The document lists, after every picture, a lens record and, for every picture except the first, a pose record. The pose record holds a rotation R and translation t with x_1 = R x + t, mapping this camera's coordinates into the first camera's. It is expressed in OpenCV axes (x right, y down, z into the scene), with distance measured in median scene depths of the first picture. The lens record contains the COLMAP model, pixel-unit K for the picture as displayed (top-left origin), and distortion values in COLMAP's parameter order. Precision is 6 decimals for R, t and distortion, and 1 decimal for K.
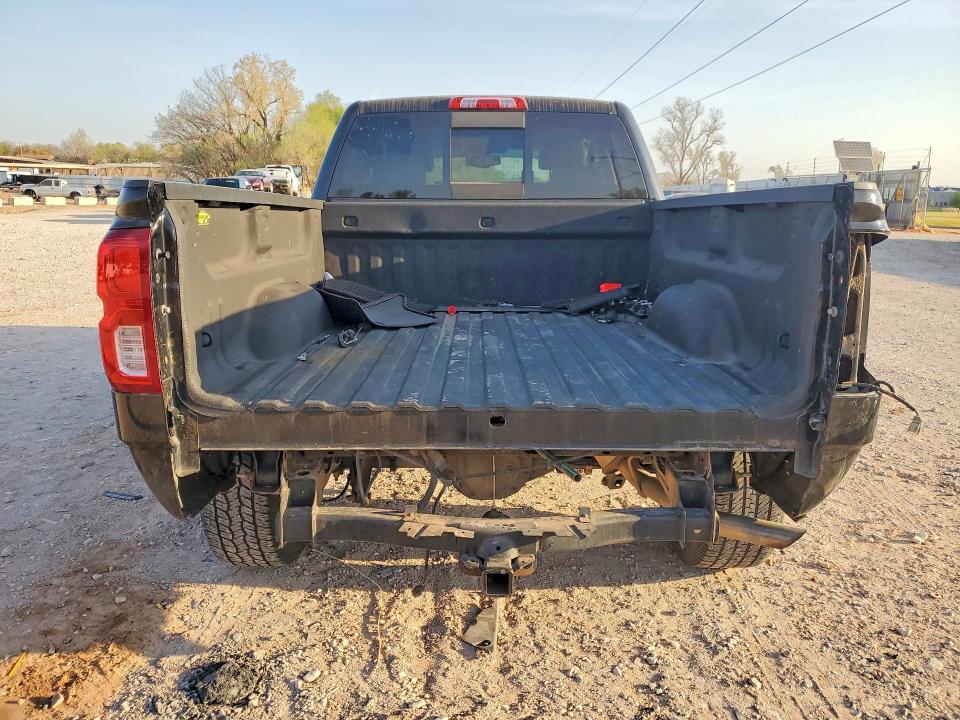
lens RADIAL K [[737.5, 0, 478.1], [0, 737.5, 357.5], [0, 0, 1]] dist [0.083305, -0.087115]
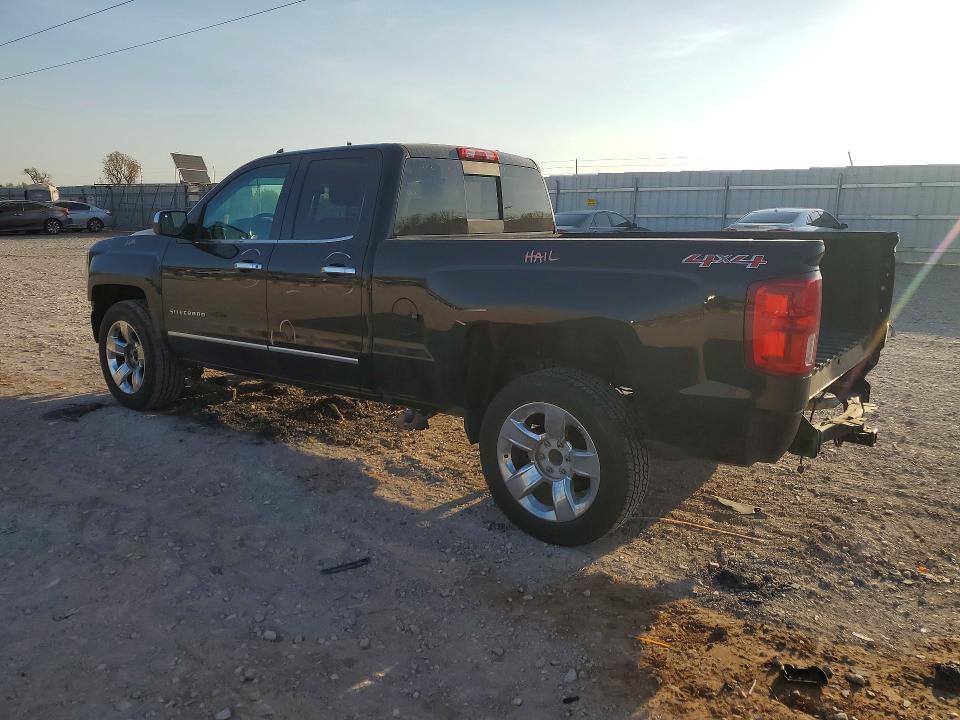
lens RADIAL K [[737.5, 0, 478.1], [0, 737.5, 357.5], [0, 0, 1]] dist [0.083305, -0.087115]
pose [[0.607312, -0.158756, 0.778440, -0.993473], [0.163896, 0.983790, 0.072770, -0.102698], [-0.777374, 0.083389, 0.623487, 0.268042]]
